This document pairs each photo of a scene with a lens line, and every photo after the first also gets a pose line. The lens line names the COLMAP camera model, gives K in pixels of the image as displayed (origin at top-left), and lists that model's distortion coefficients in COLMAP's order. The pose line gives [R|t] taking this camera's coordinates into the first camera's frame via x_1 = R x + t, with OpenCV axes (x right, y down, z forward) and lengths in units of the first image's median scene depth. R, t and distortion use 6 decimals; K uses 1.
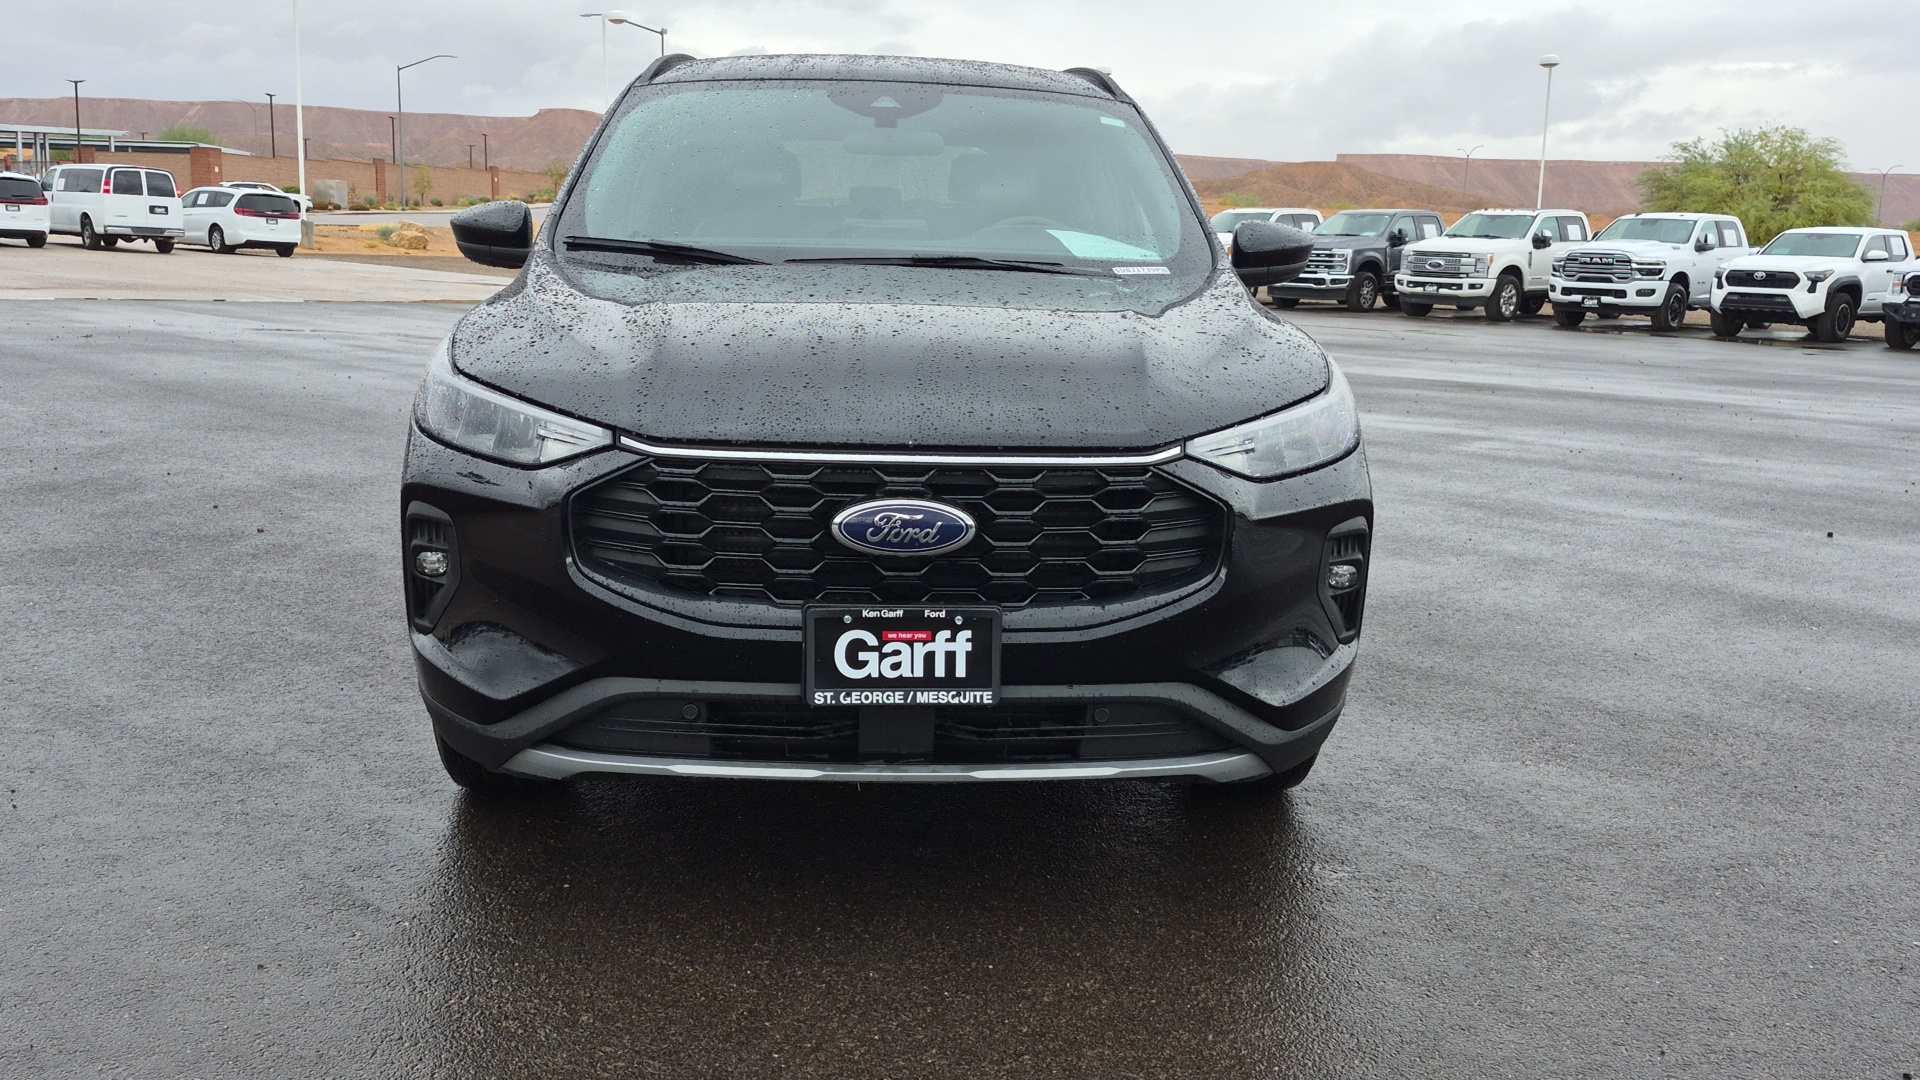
lens RADIAL K [[1669.4, 0, 947.7], [0, 1669.4, 548.9], [0, 0, 1]] dist [0.119579, -0.177684]
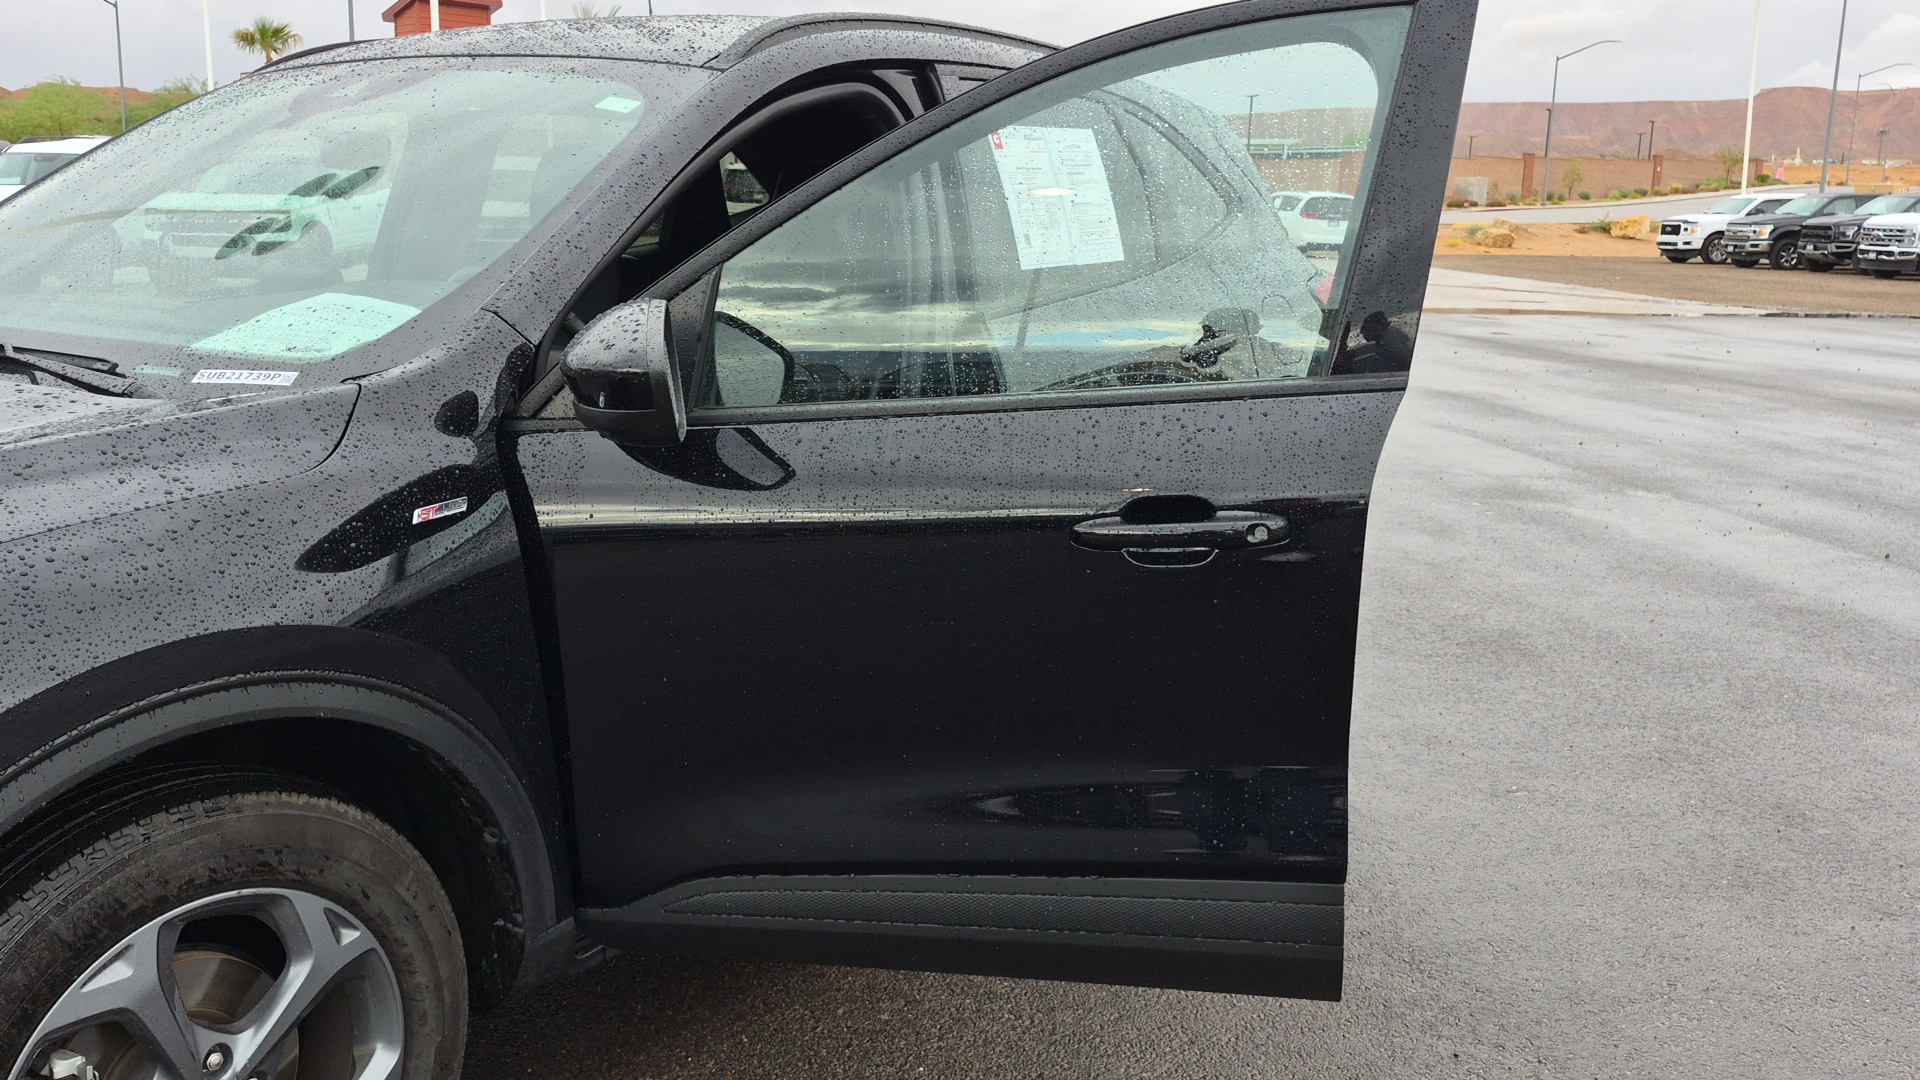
lens RADIAL K [[1669.4, 0, 943.9], [0, 1669.4, 526.3], [0, 0, 1]] dist [0.119579, -0.177684]
pose [[0.776341, 0.103437, -0.621768, 0.657217], [-0.109237, 0.993596, 0.028900, -0.162470], [0.620776, 0.045484, 0.782668, 0.729511]]
